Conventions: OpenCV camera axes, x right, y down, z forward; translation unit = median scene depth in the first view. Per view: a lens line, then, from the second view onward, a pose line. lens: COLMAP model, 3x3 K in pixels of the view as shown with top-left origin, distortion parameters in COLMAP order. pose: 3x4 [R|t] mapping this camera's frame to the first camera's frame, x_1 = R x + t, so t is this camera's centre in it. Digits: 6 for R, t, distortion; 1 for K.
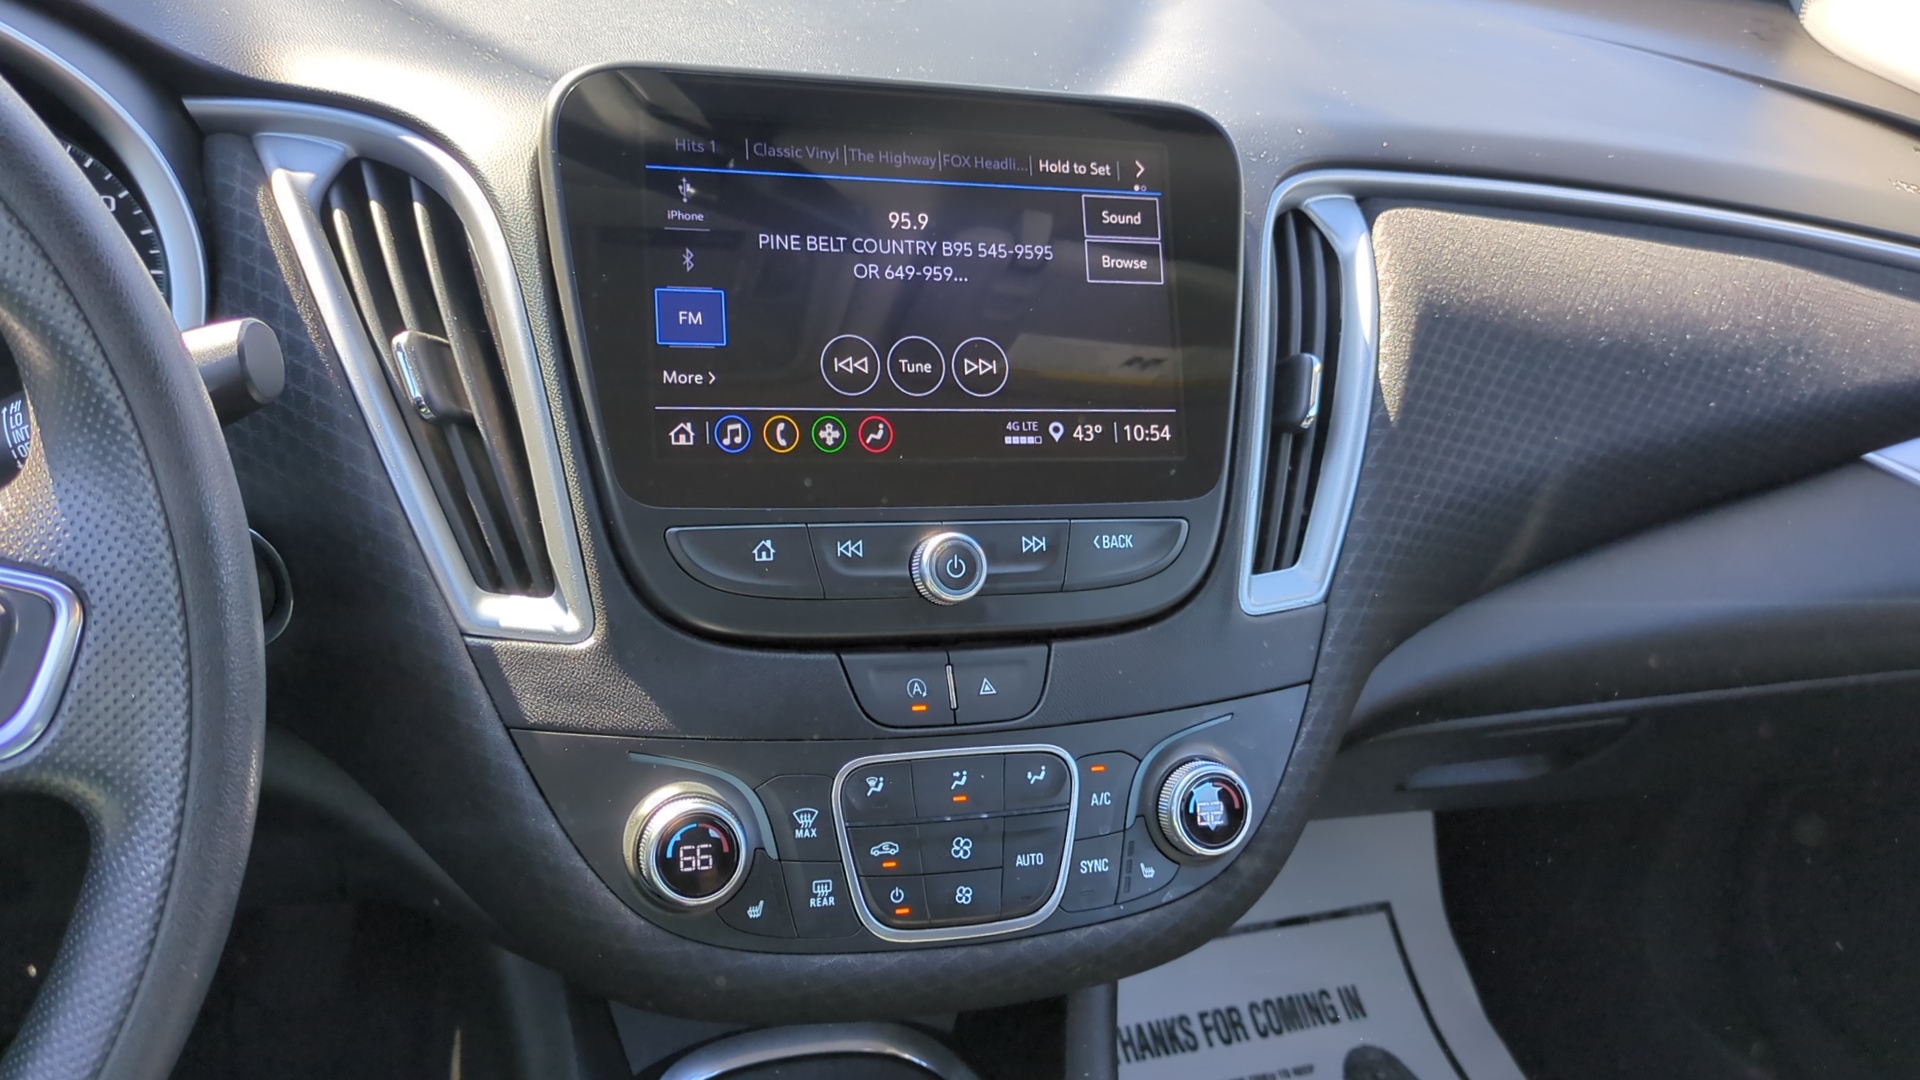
lens RADIAL K [[1635.4, 0, 960.0], [0, 1635.4, 540.0], [0, 0, 1]] dist [0.024614, -0.009471]
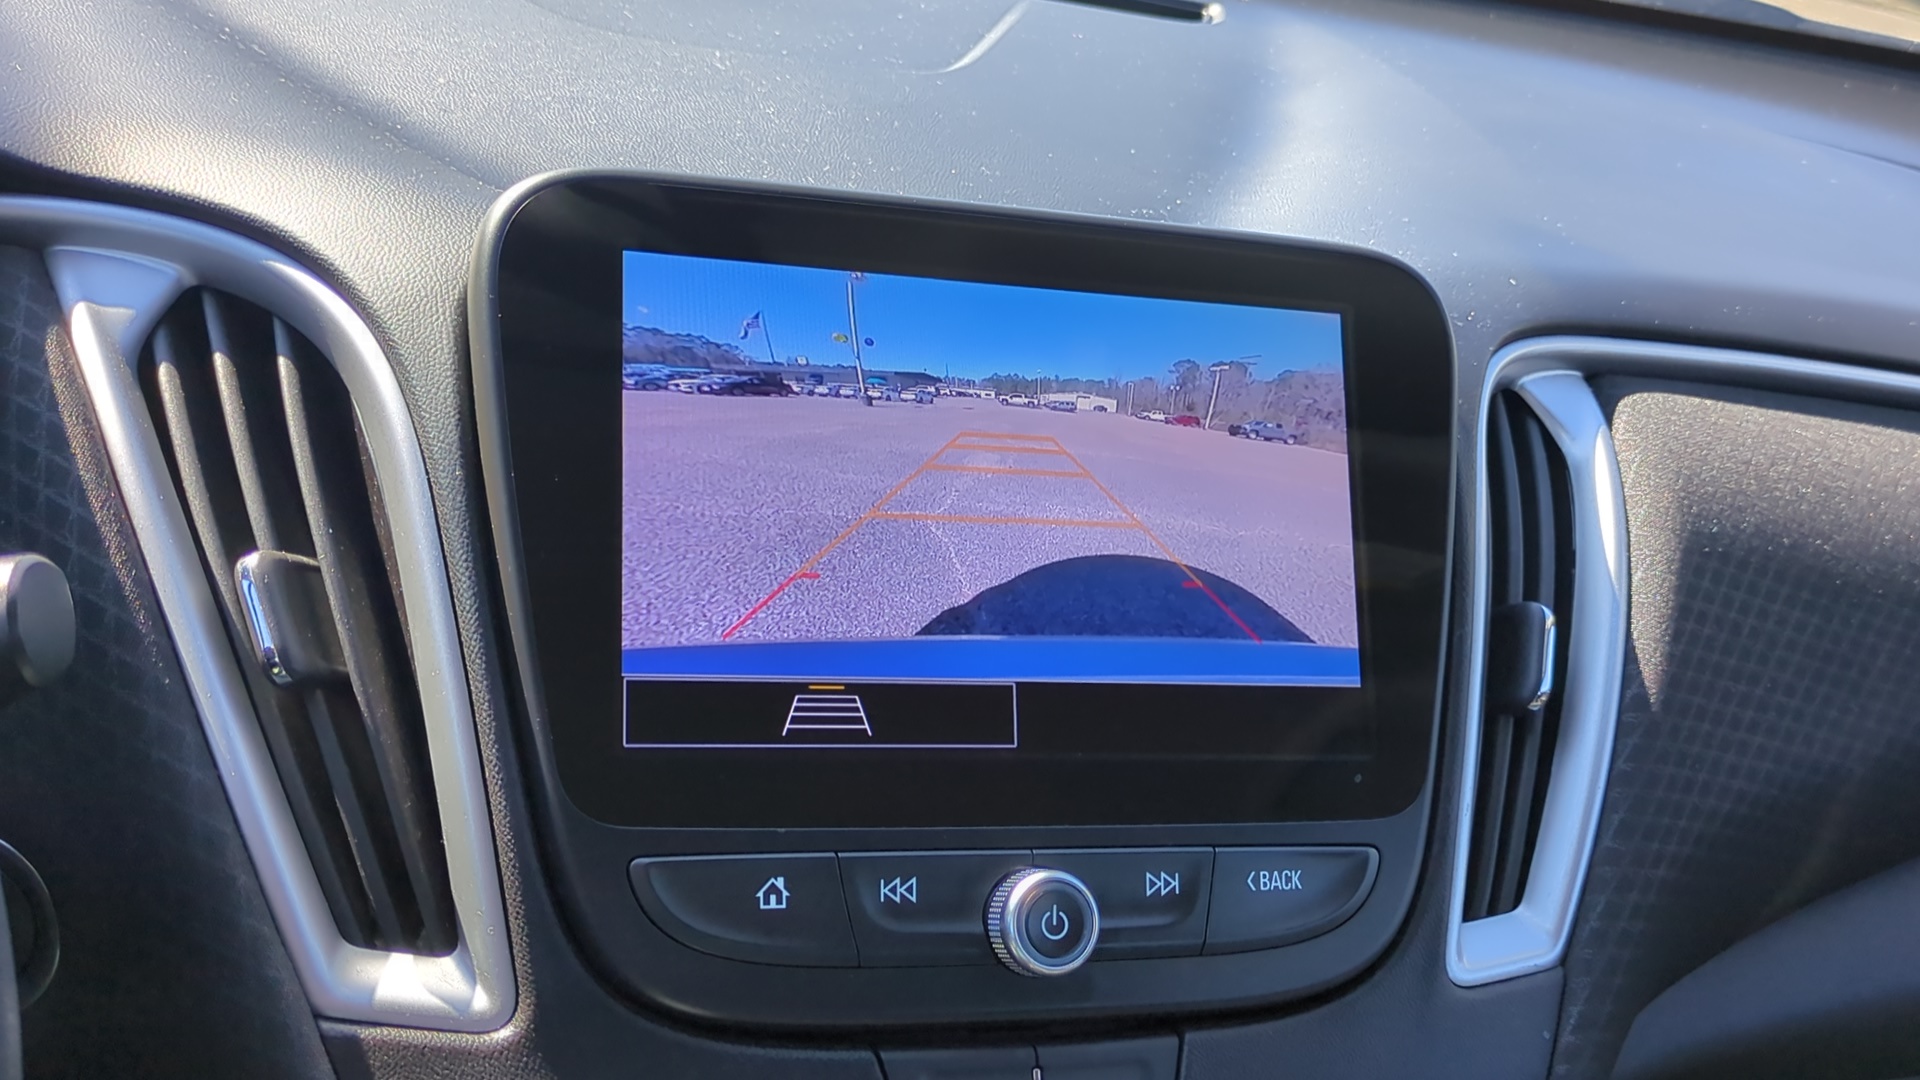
lens RADIAL K [[2071.0, 0, 960.0], [0, 2071.0, 540.0], [0, 0, 1]] dist [0.029615, -0.004485]
pose [[0.998800, 0.038429, 0.030368, -0.072284], [-0.036164, 0.996755, -0.071920, -0.077104], [-0.033033, 0.070736, 0.996948, 0.133558]]
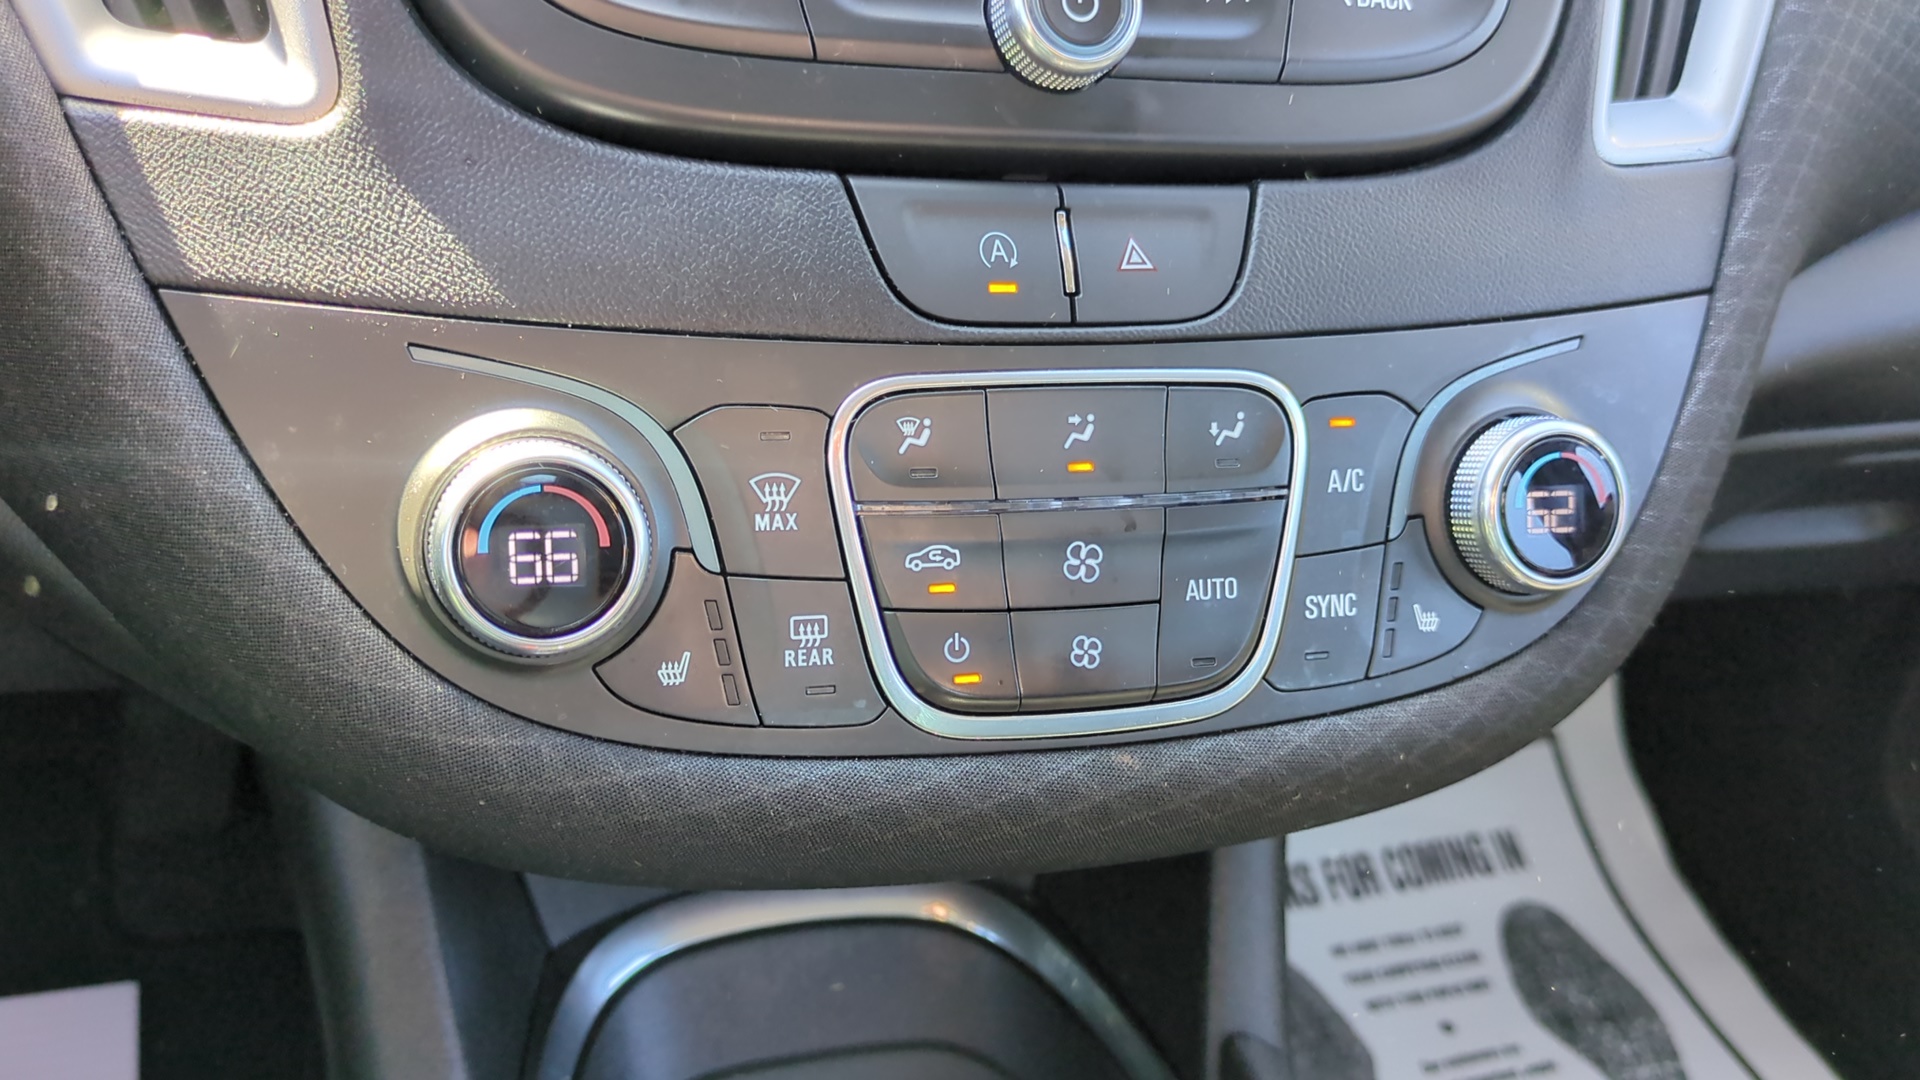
lens RADIAL K [[1636.2, 0, 960.0], [0, 1636.2, 540.0], [0, 0, 1]] dist [0.001188, -0.009525]
pose [[0.999489, 0.010014, -0.030353, -0.021656], [-0.007091, 0.995460, 0.094915, 0.130350], [0.031166, -0.094651, 0.995023, 0.480389]]
